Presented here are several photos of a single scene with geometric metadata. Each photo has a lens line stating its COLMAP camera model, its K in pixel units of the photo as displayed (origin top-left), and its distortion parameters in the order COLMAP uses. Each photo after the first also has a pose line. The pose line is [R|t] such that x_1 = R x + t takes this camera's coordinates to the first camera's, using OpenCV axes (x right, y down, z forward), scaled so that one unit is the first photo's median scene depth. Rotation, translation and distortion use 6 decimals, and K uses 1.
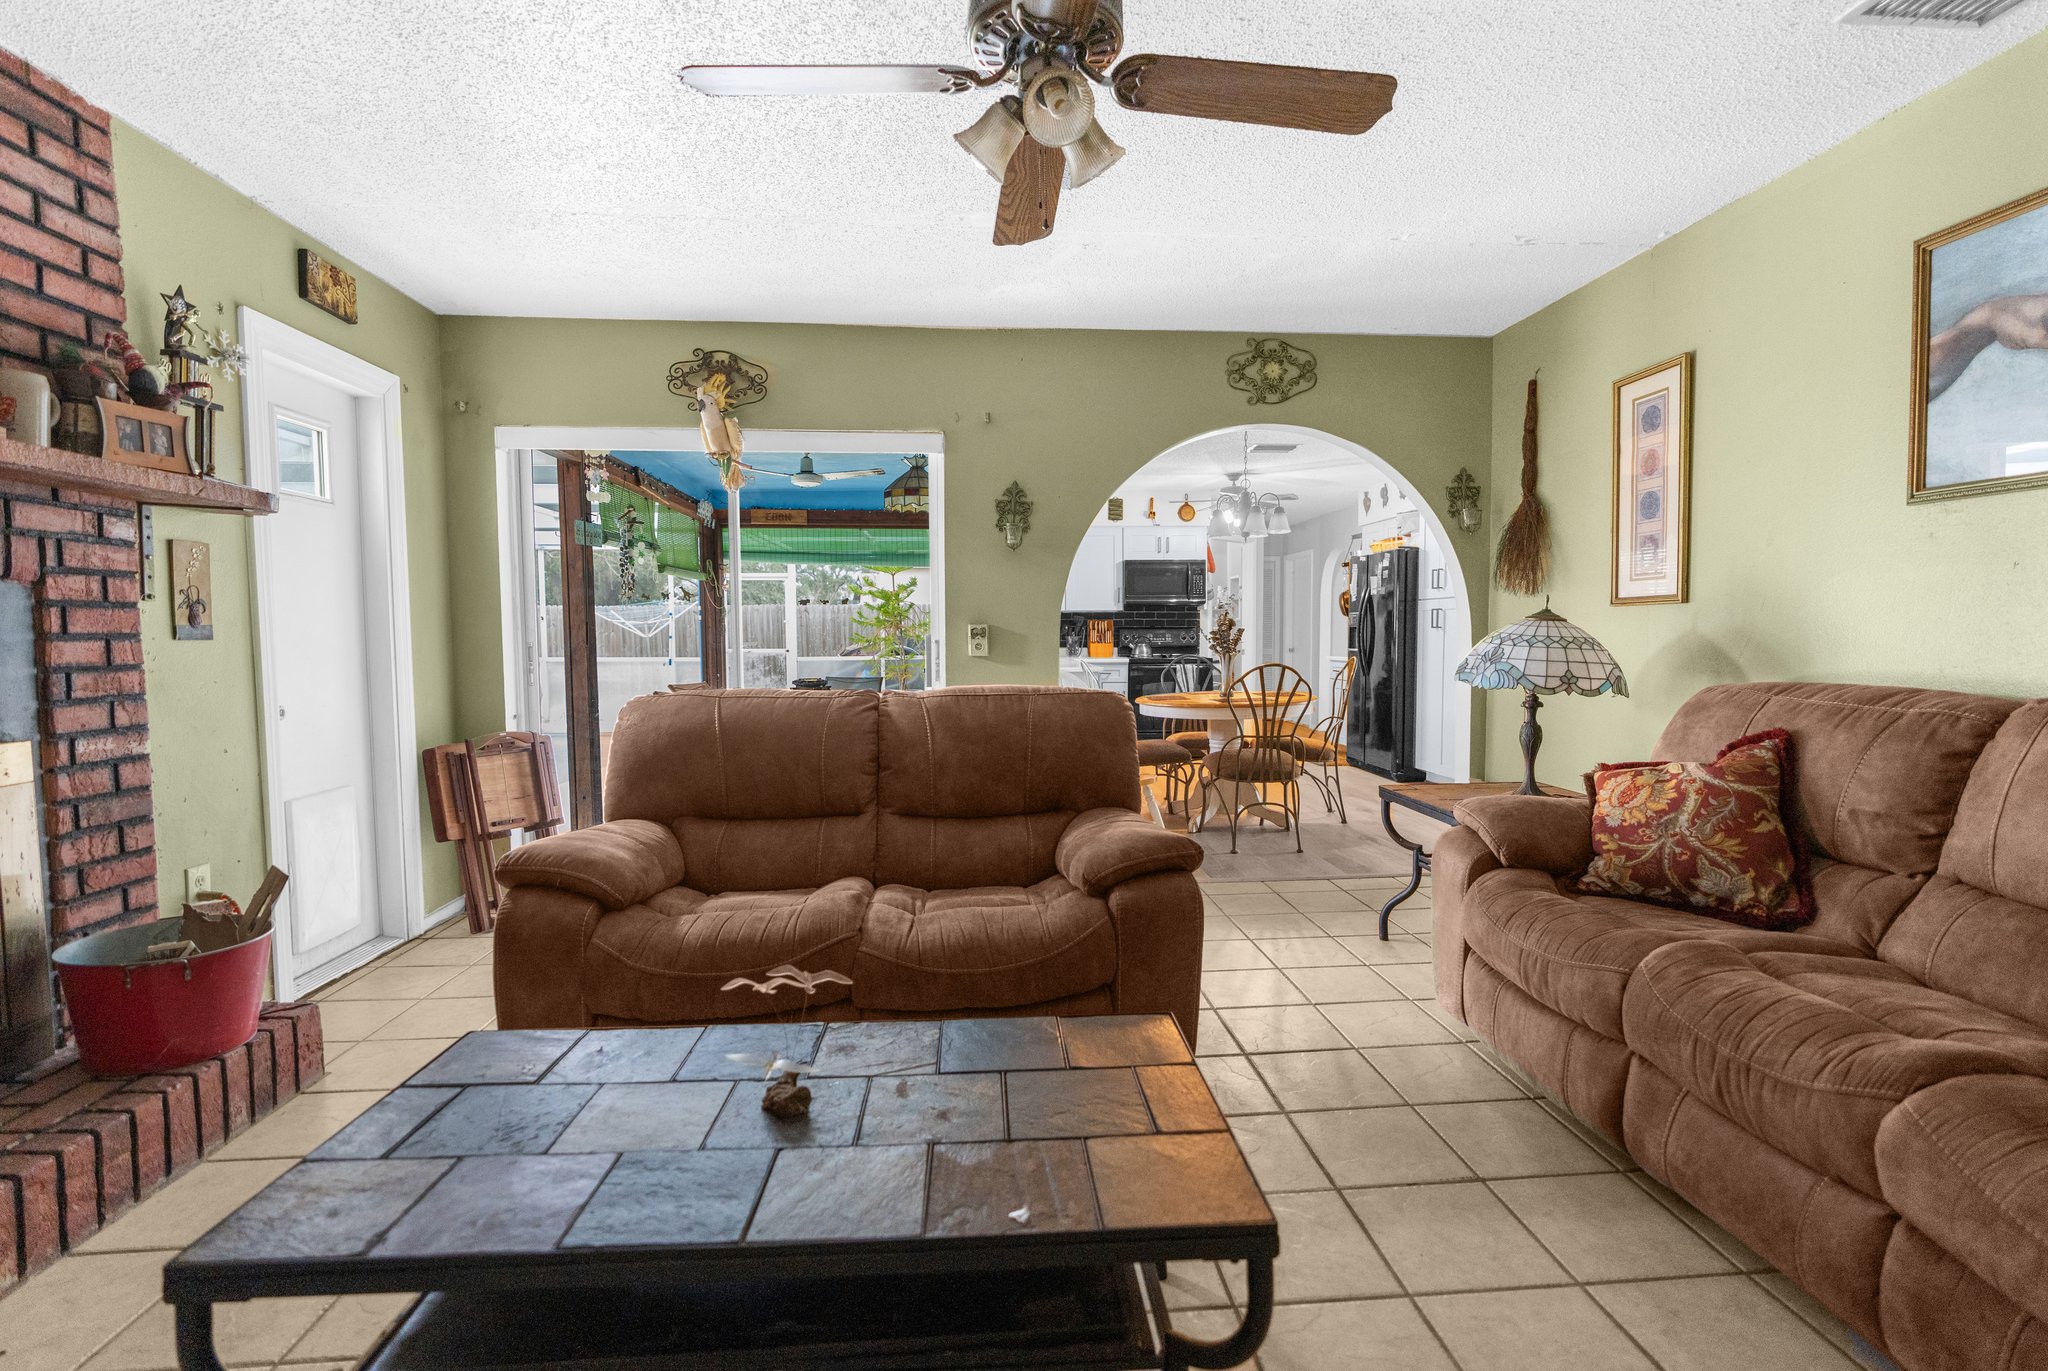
lens RADIAL K [[944.4, 0, 1035.7], [0, 944.4, 690.9], [0, 0, 1]] dist [-0.005701, -0.000292]
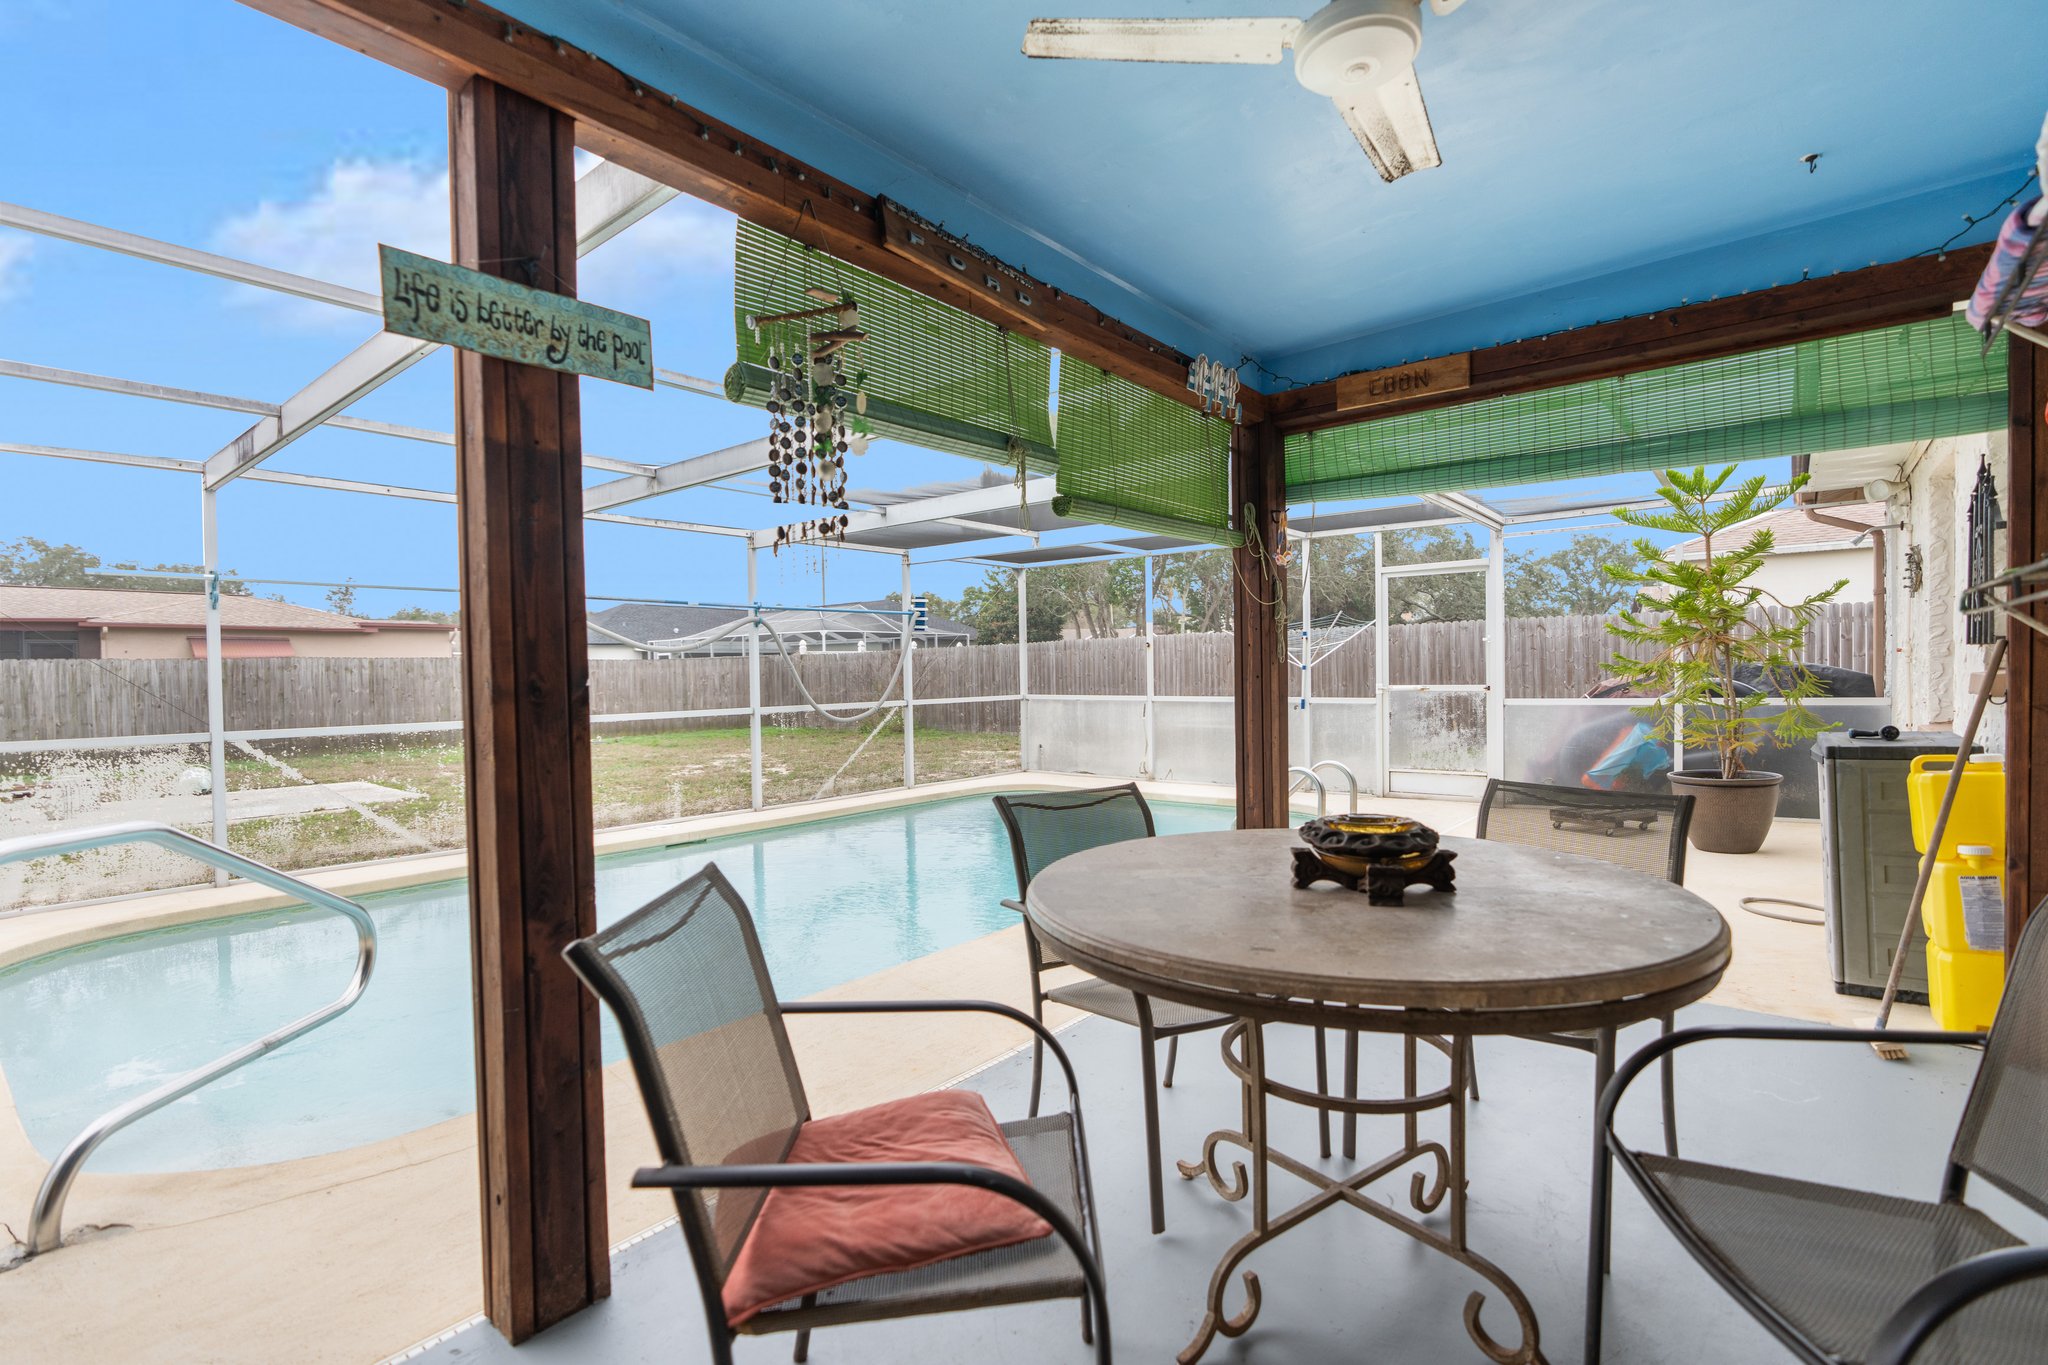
lens RADIAL K [[932.8, 0, 1022.7], [0, 932.8, 688.8], [0, 0, 1]] dist [-0.001626, 0.006294]
pose [[0.720983, 0.001864, -0.692950, -0.066195], [-0.025685, 0.999381, -0.024036, -0.020360], [0.692476, 0.035128, 0.720585, 0.377216]]
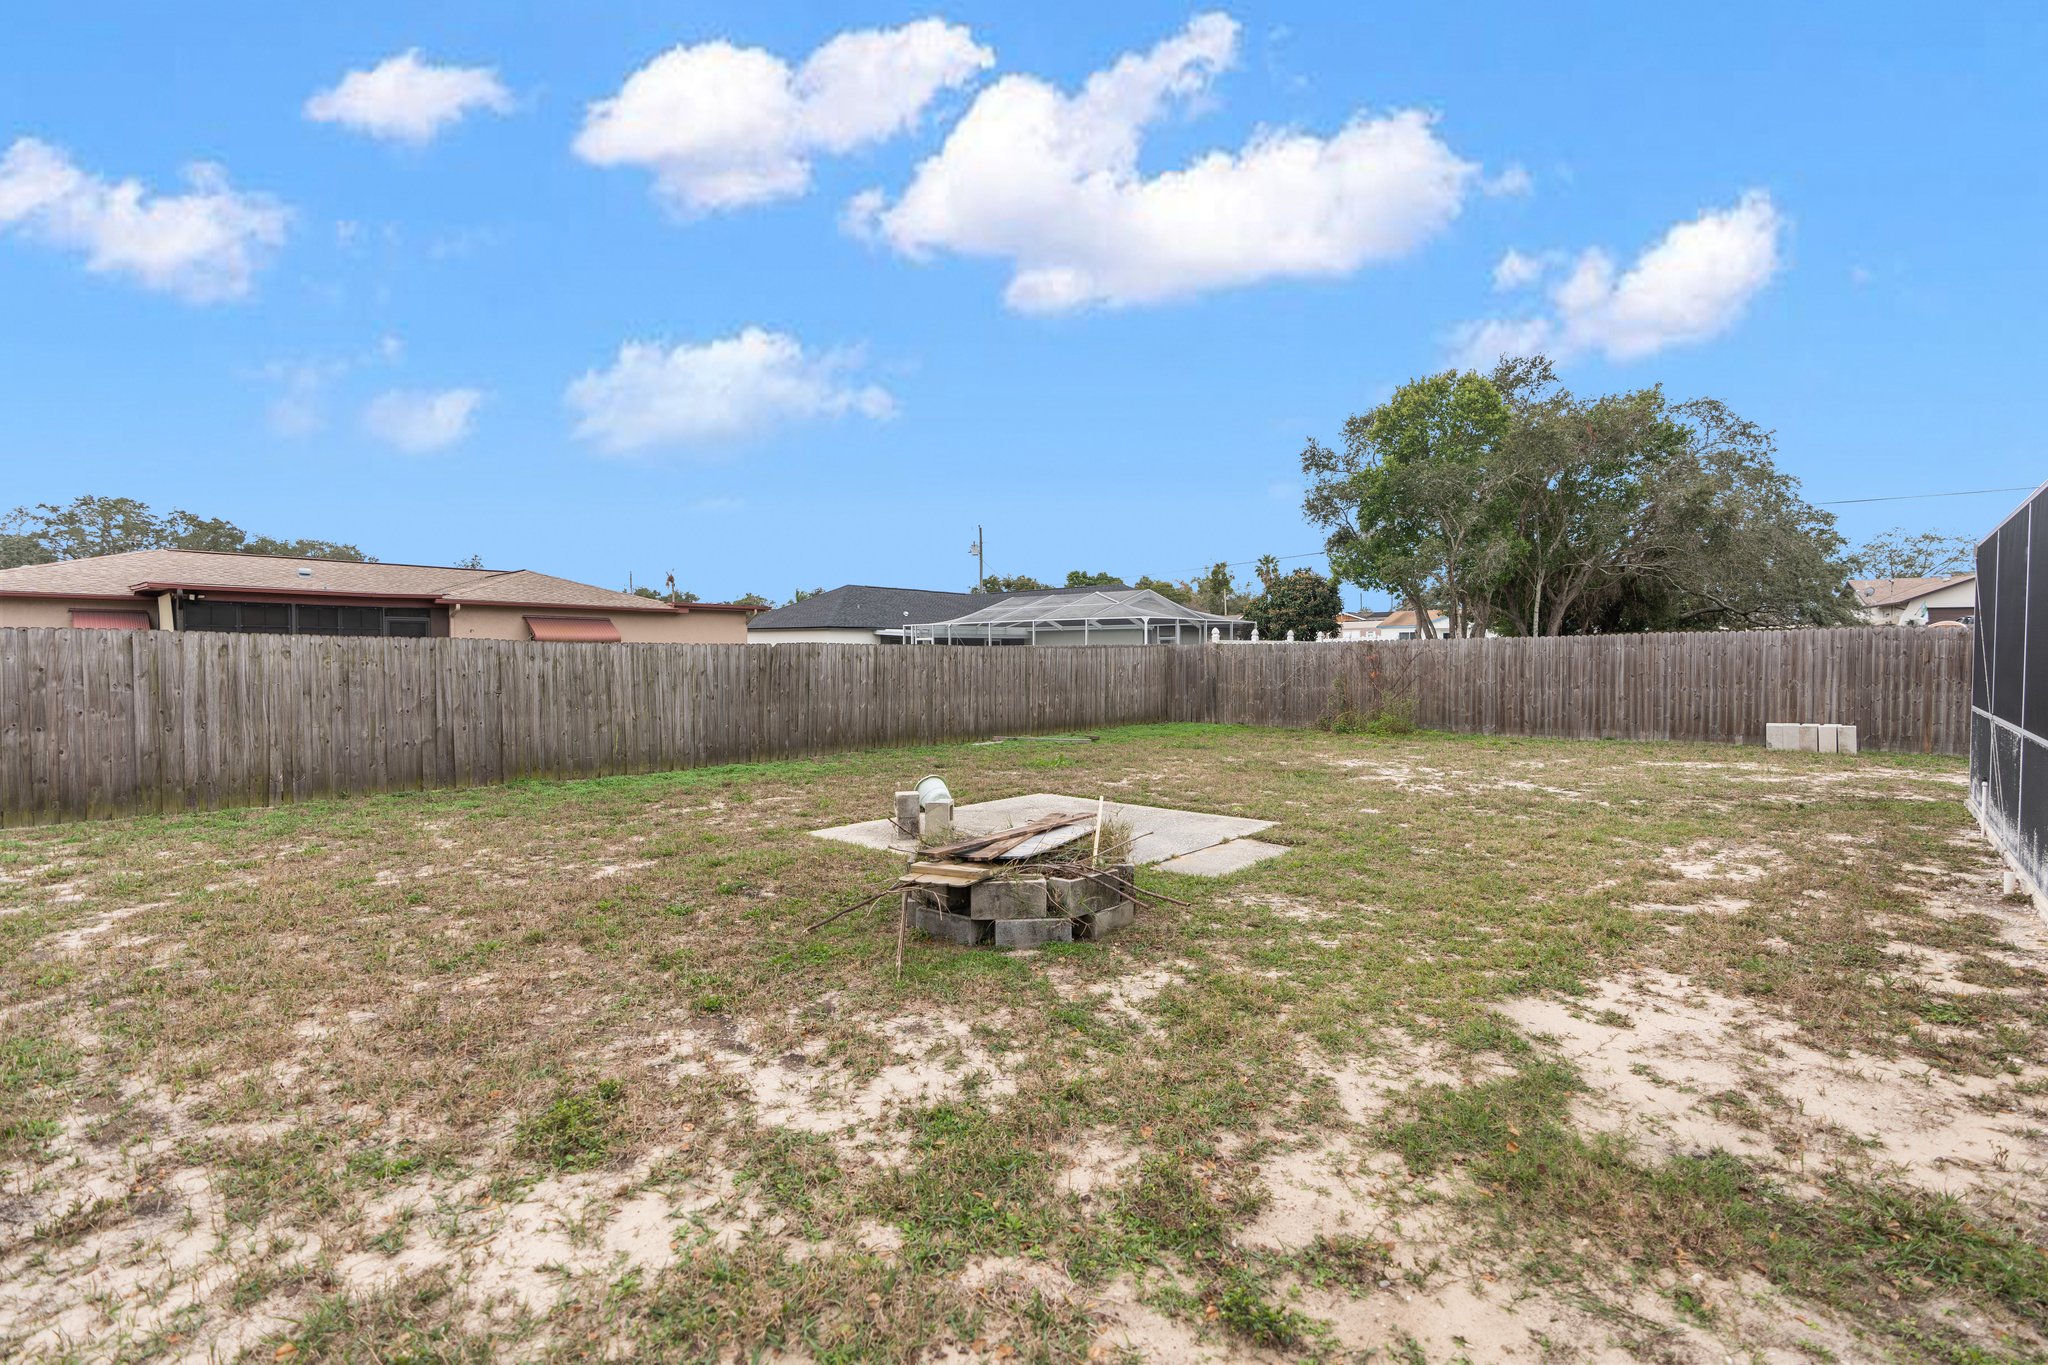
lens RADIAL K [[925.8, 0, 1027.7], [0, 925.8, 685.9], [0, 0, 1]] dist [-0.009134, 0.007508]
pose [[0.707636, 0.020962, -0.706266, -0.671612], [-0.039708, 0.999160, -0.010130, -0.015194], [0.705461, 0.035212, 0.707874, 0.018501]]
